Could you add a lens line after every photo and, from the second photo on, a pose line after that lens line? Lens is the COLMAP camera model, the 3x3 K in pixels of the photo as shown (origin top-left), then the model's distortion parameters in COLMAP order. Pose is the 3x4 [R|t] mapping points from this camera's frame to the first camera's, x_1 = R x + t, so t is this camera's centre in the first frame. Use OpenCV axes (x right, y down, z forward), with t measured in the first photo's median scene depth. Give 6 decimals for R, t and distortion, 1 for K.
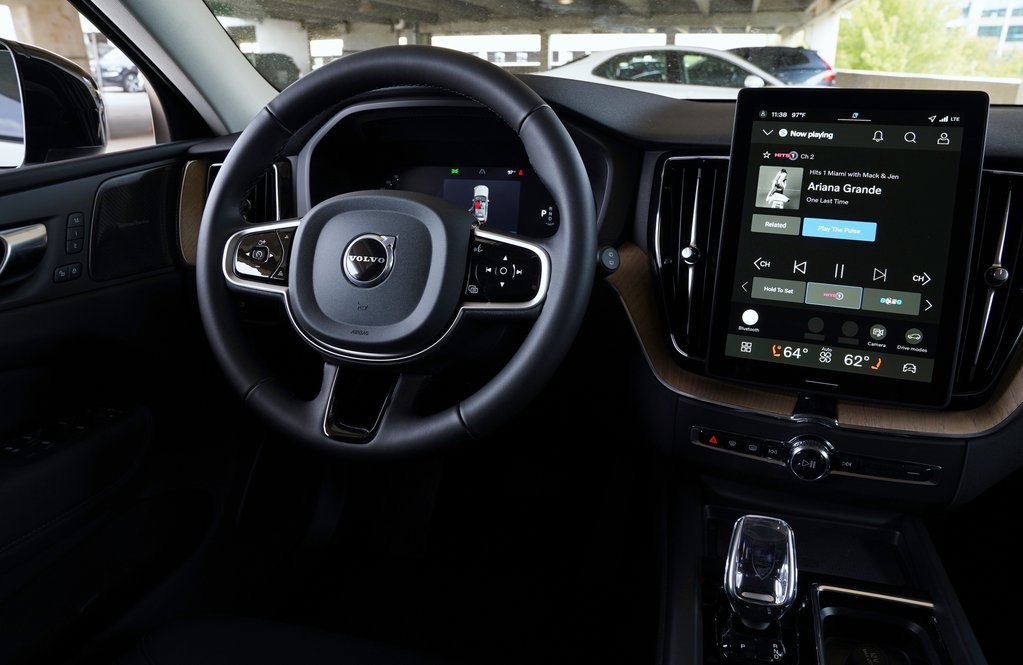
lens RADIAL K [[729.3, 0, 512.3], [0, 729.3, 333.8], [0, 0, 1]] dist [0.001034, 0.005892]
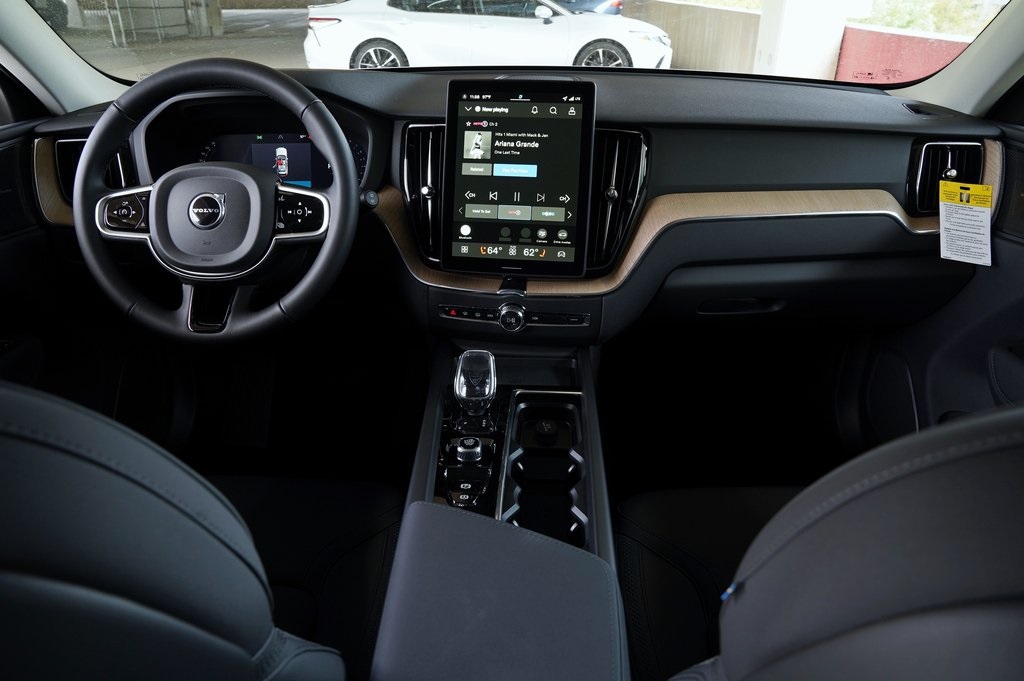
lens RADIAL K [[780.1, 0, 514.9], [0, 780.1, 337.8], [0, 0, 1]] dist [-0.074113, 0.033442]
pose [[0.972458, -0.100832, 0.210141, 0.055456], [0.080592, 0.991435, 0.102767, 0.043181], [-0.218703, -0.083001, 0.972255, -0.664528]]
